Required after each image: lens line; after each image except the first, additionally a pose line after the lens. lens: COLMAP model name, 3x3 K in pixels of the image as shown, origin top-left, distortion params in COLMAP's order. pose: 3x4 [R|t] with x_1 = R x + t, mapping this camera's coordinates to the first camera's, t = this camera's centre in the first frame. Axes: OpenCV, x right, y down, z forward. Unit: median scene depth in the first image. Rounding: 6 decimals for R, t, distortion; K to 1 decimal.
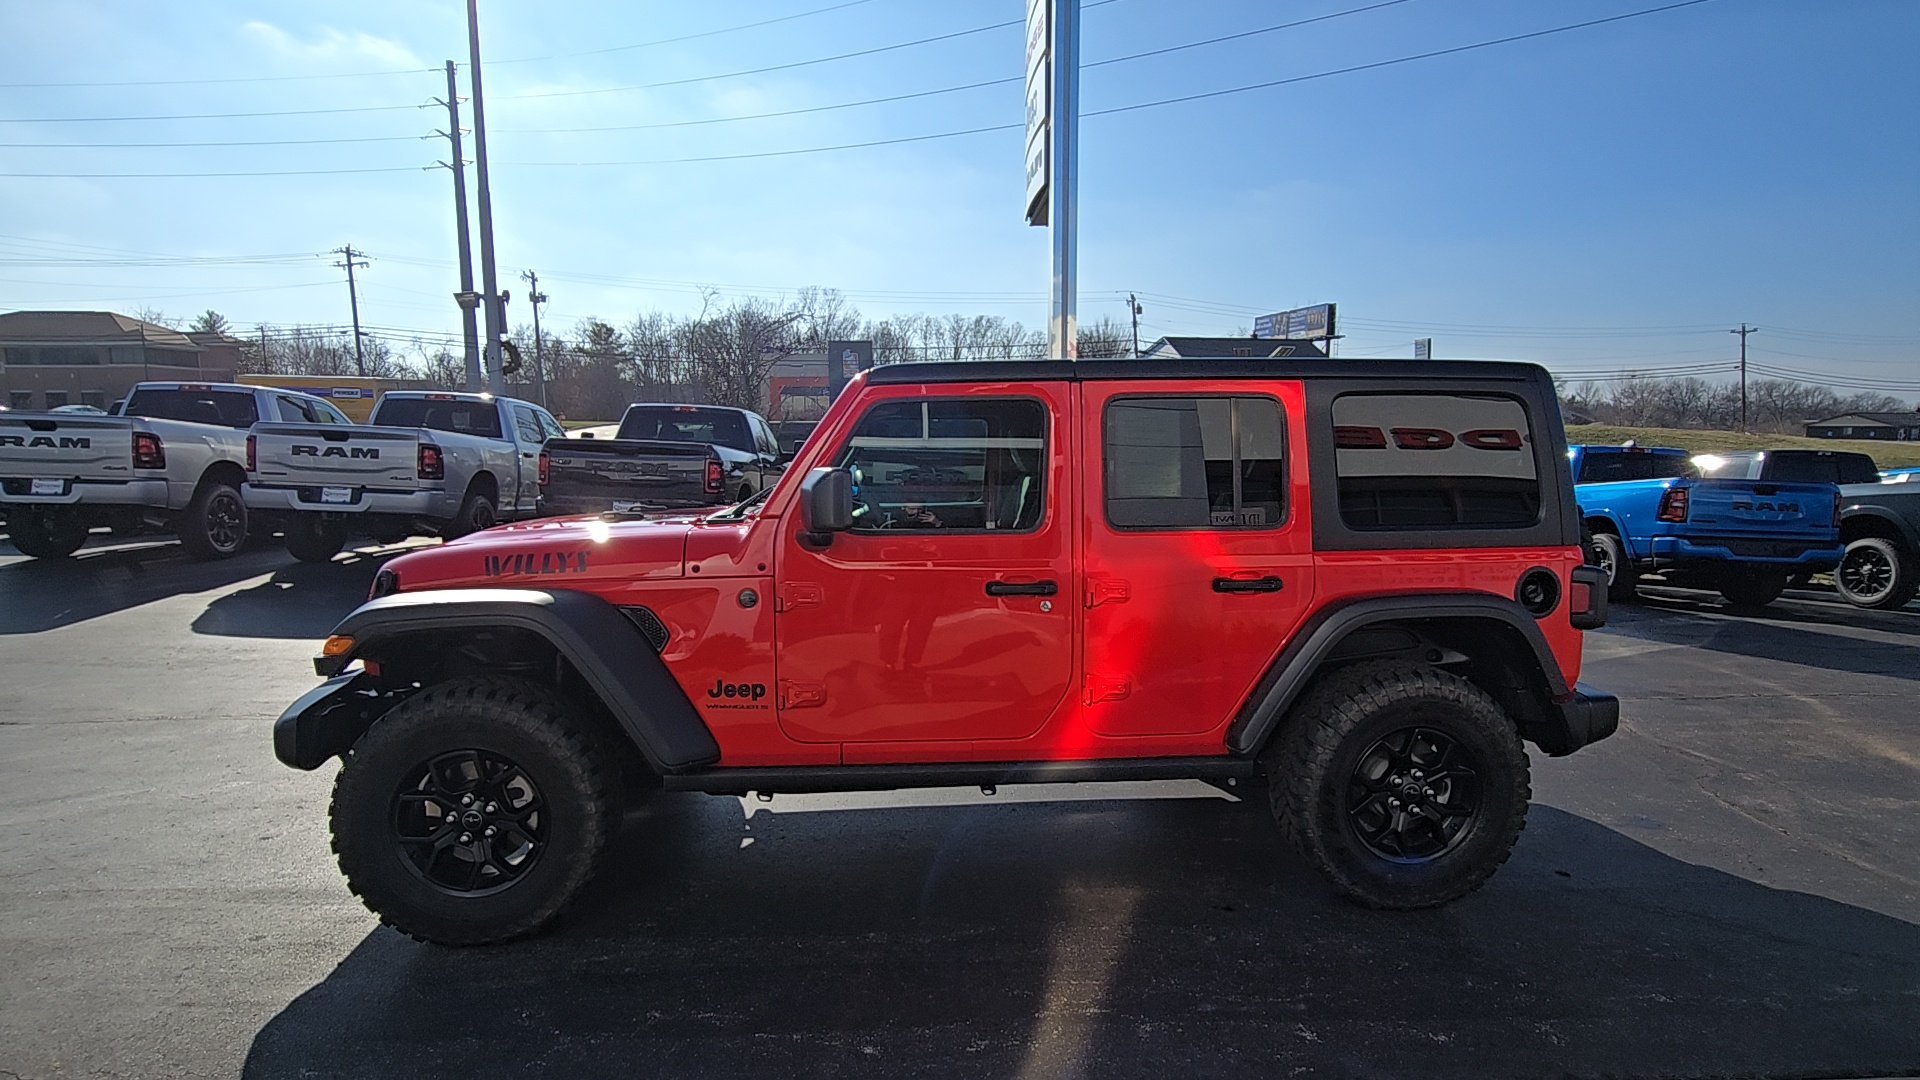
lens RADIAL K [[966.1, 0, 949.5], [0, 966.1, 547.8], [0, 0, 1]] dist [0.001849, -0.001020]
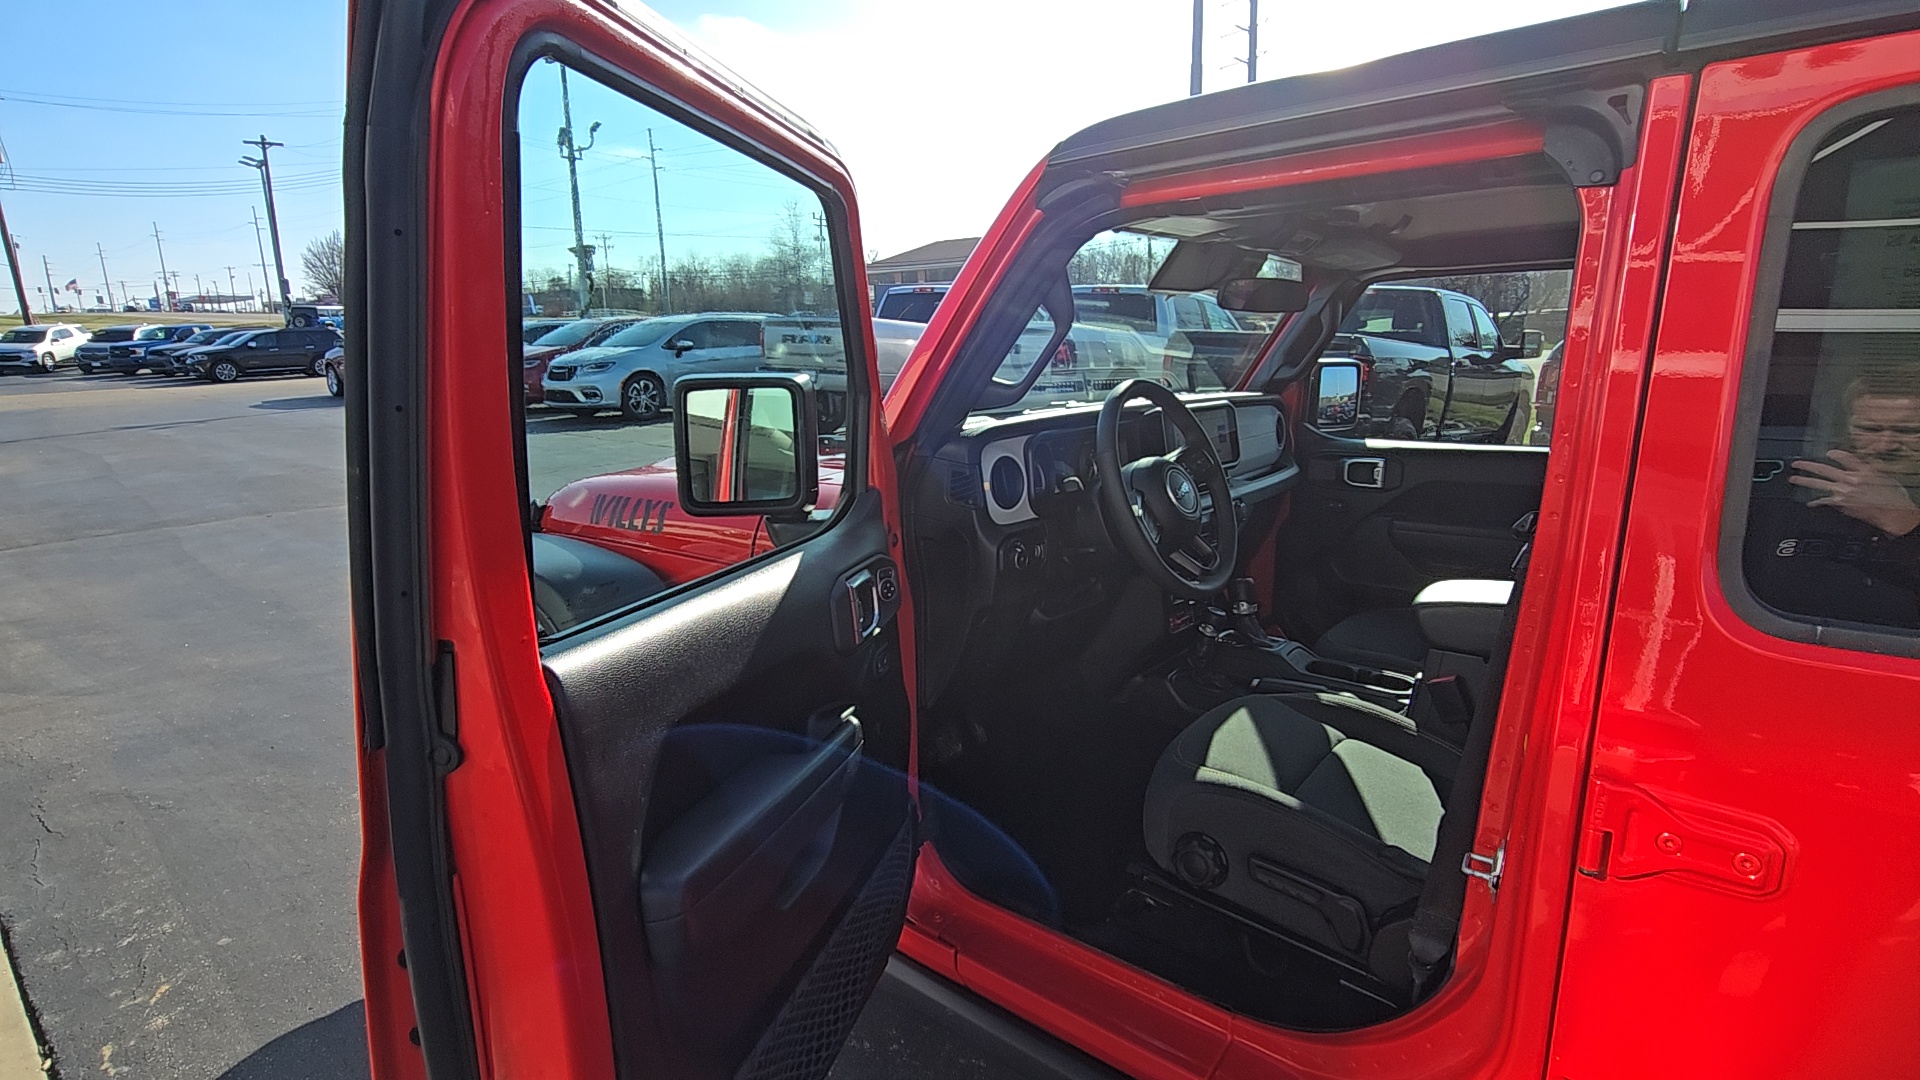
lens RADIAL K [[966.1, 0, 947.4], [0, 966.1, 547.7], [0, 0, 1]] dist [0.001849, -0.001020]
pose [[0.725158, 0.137713, -0.674671, 0.074445], [-0.066191, 0.989201, 0.130770, -0.023076], [0.685393, -0.050172, 0.726442, 0.256921]]
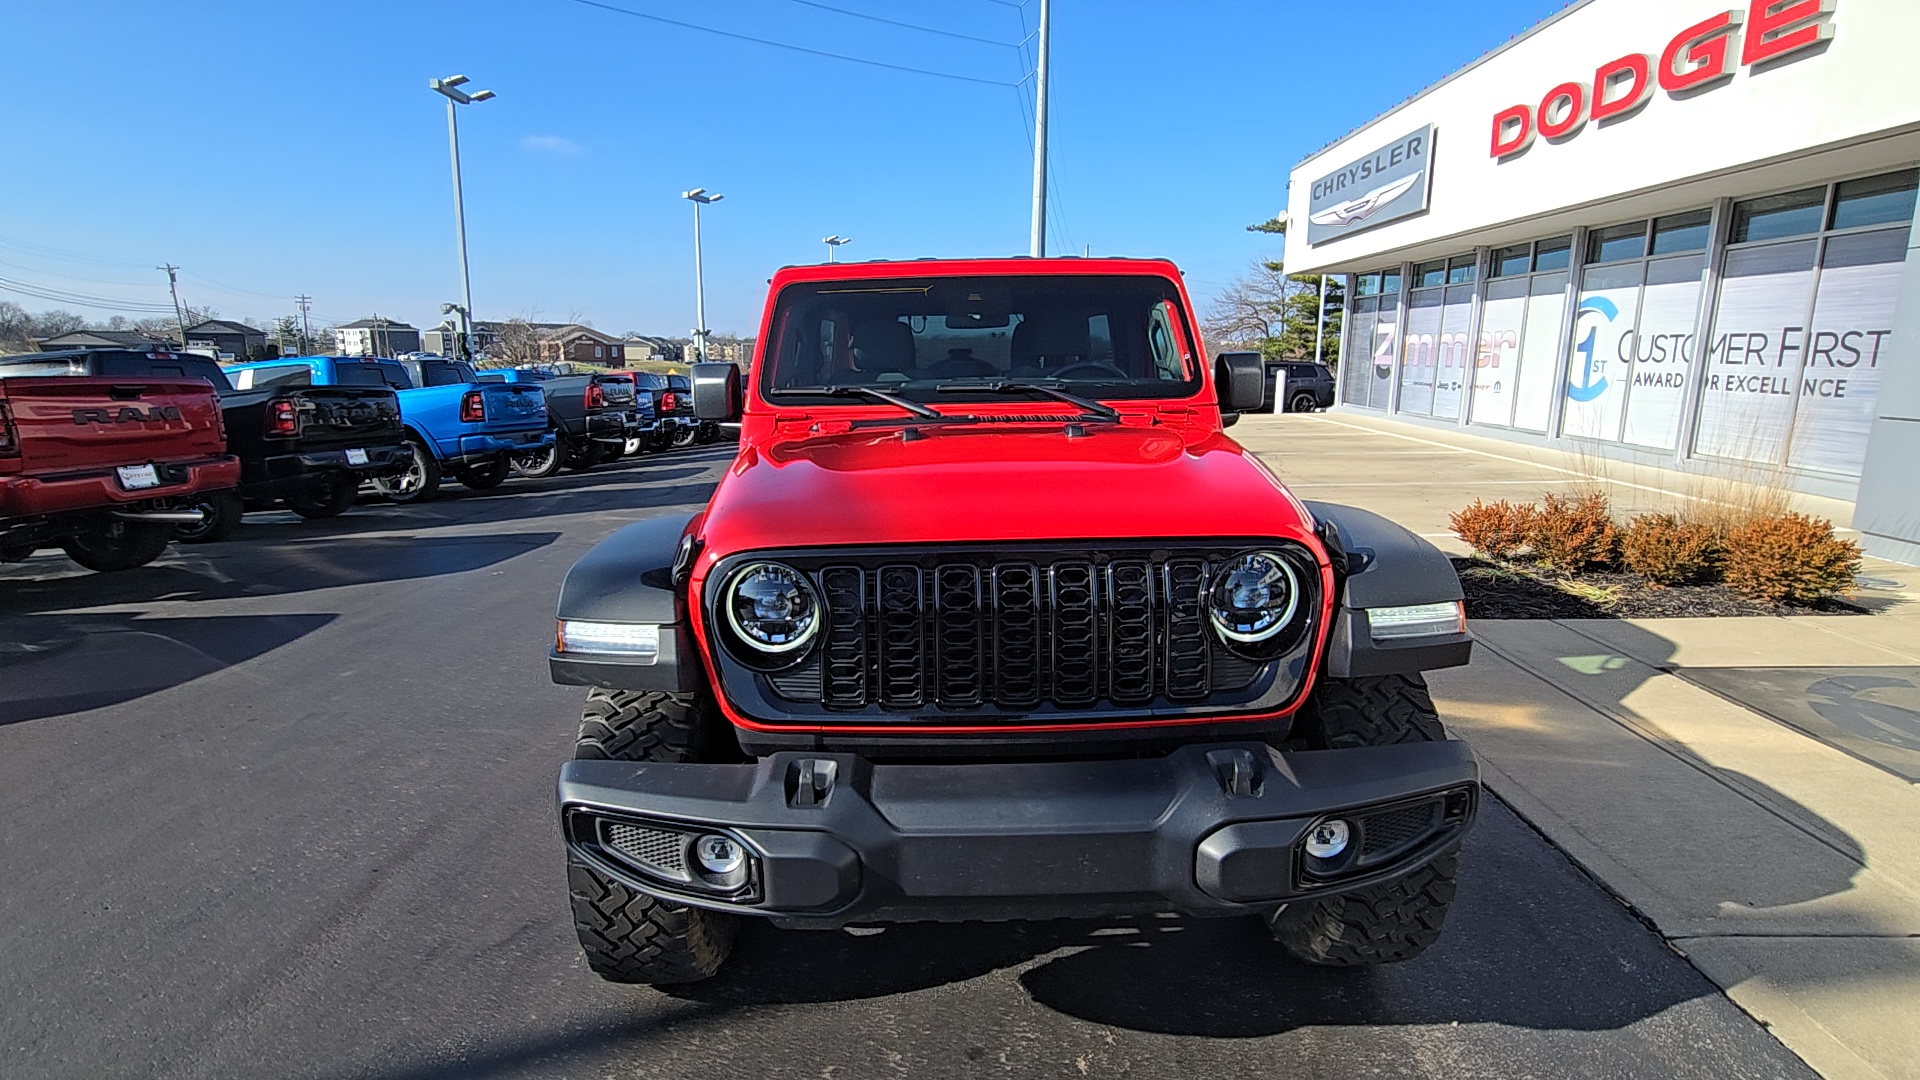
lens RADIAL K [[966.1, 0, 948.2], [0, 966.1, 548.5], [0, 0, 1]] dist [0.001849, -0.001020]
pose [[0.082052, -0.199913, 0.976372, -0.477666], [0.118640, 0.974668, 0.189594, -0.041452], [-0.989541, 0.100280, 0.103691, 0.459602]]
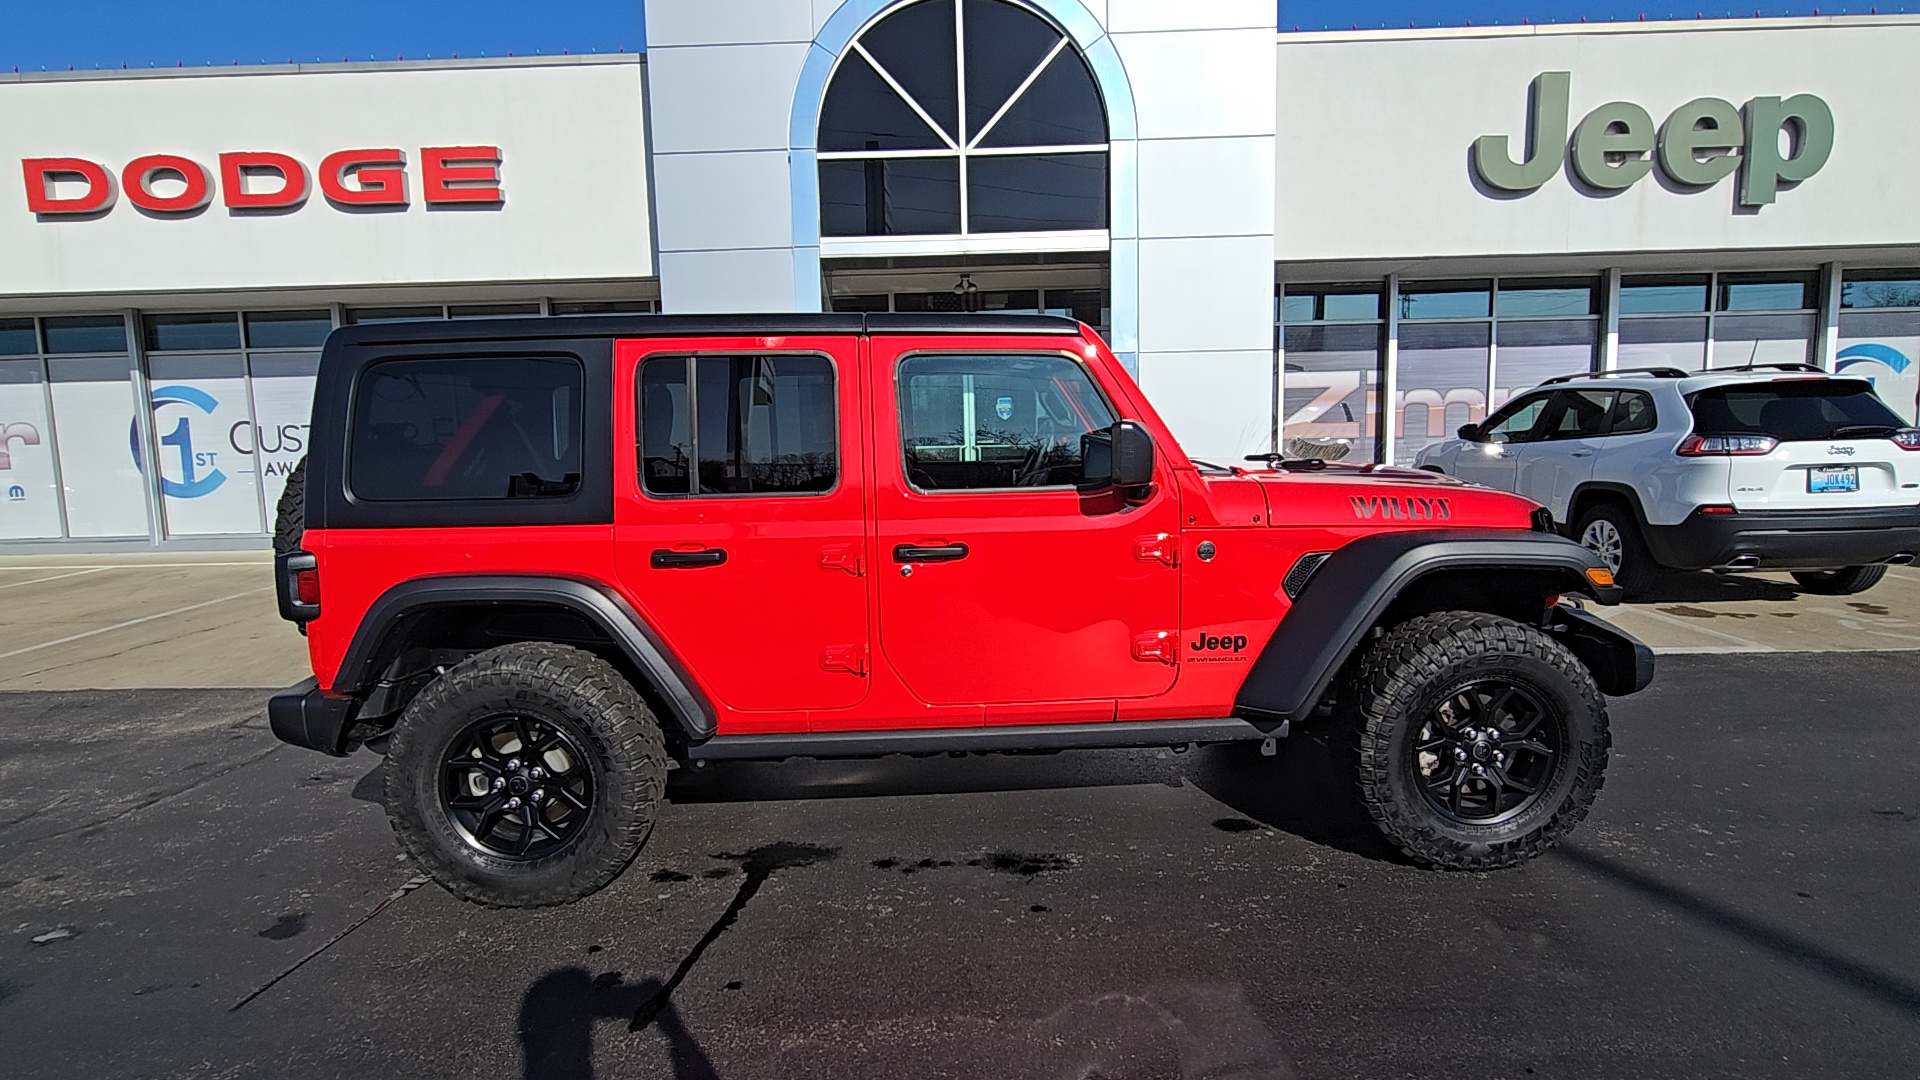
lens RADIAL K [[966.1, 0, 952.6], [0, 966.1, 548.1], [0, 0, 1]] dist [0.001849, -0.001020]
pose [[-0.997501, 0.017543, 0.068440, -0.026097], [0.033568, 0.970043, 0.240603, -0.094122], [-0.062169, 0.242300, -0.968208, 0.954779]]
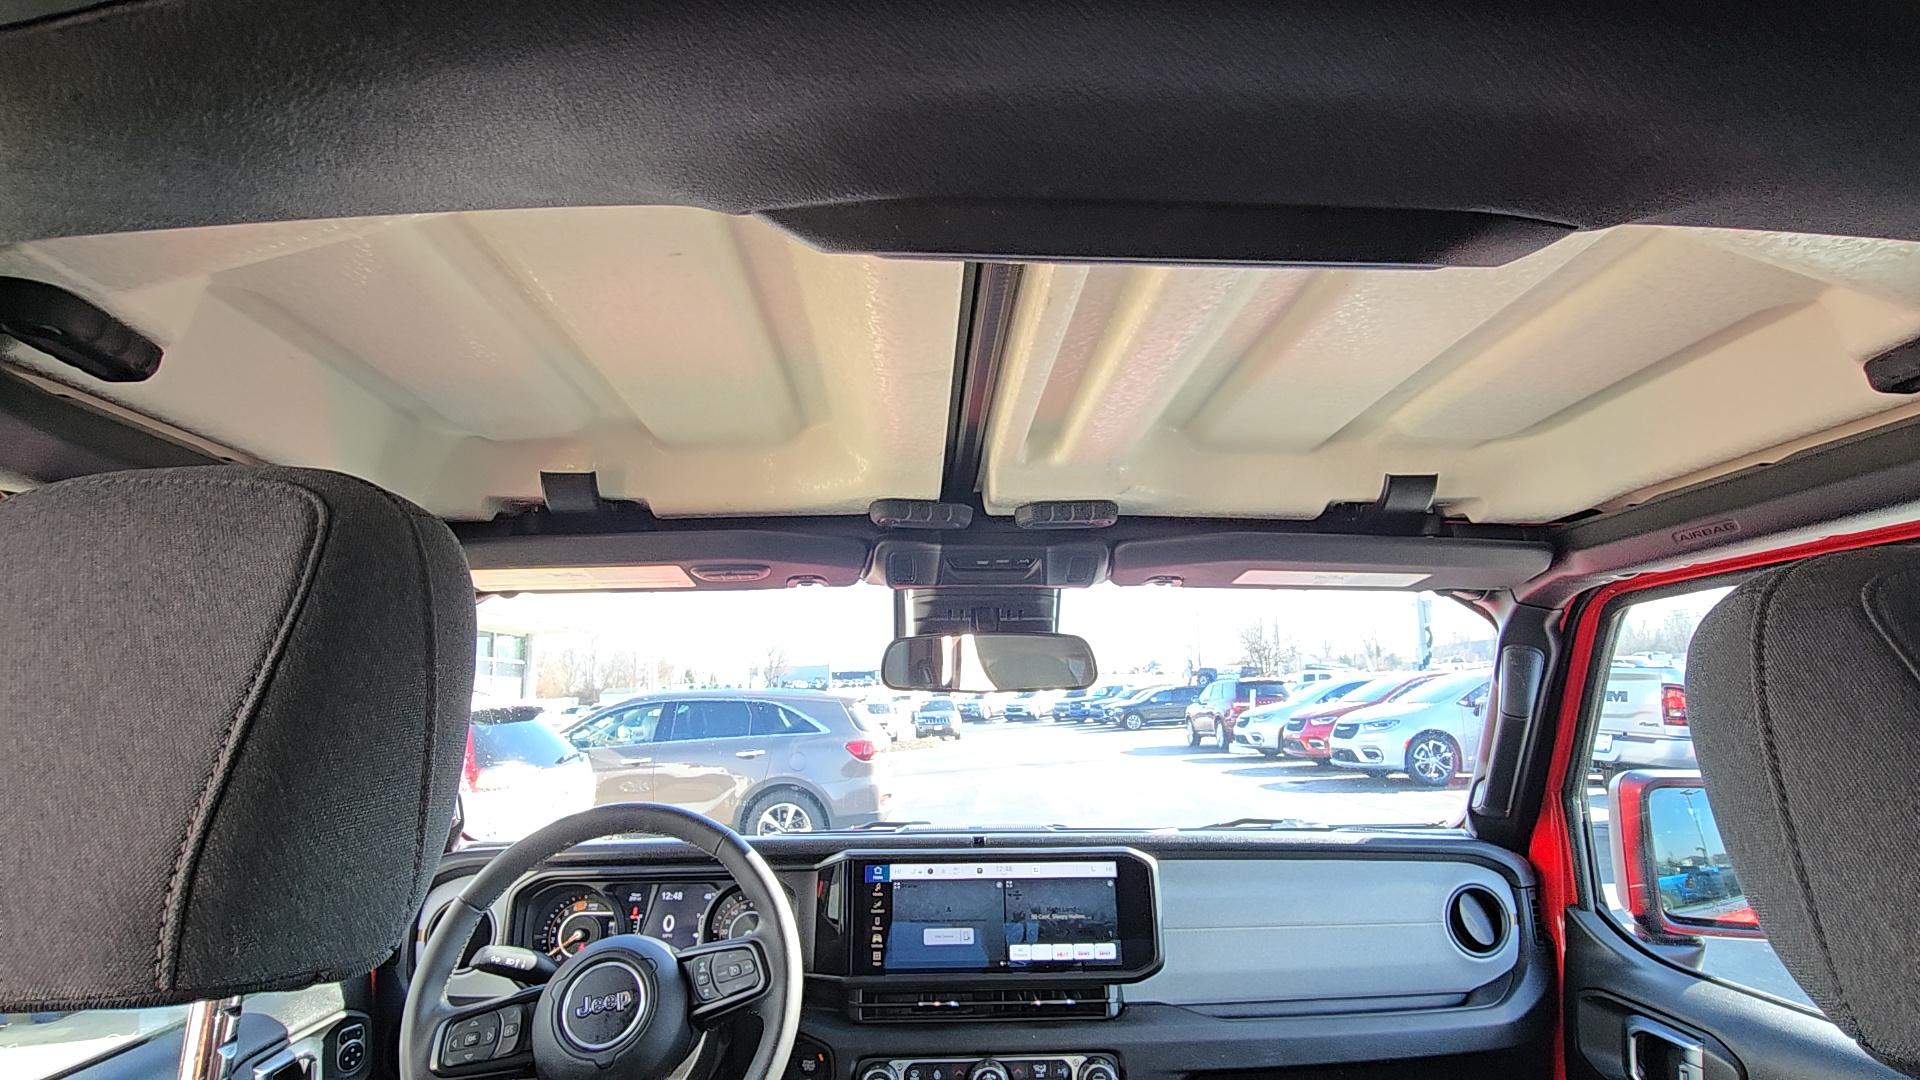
lens RADIAL K [[966.1, 0, 952.0], [0, 966.1, 553.6], [0, 0, 1]] dist [0.001849, -0.001020]
pose [[-0.050483, -0.152572, -0.987002, 0.097864], [-0.096270, 0.984404, -0.147246, -0.053129], [0.994074, 0.087585, -0.064383, 0.481331]]
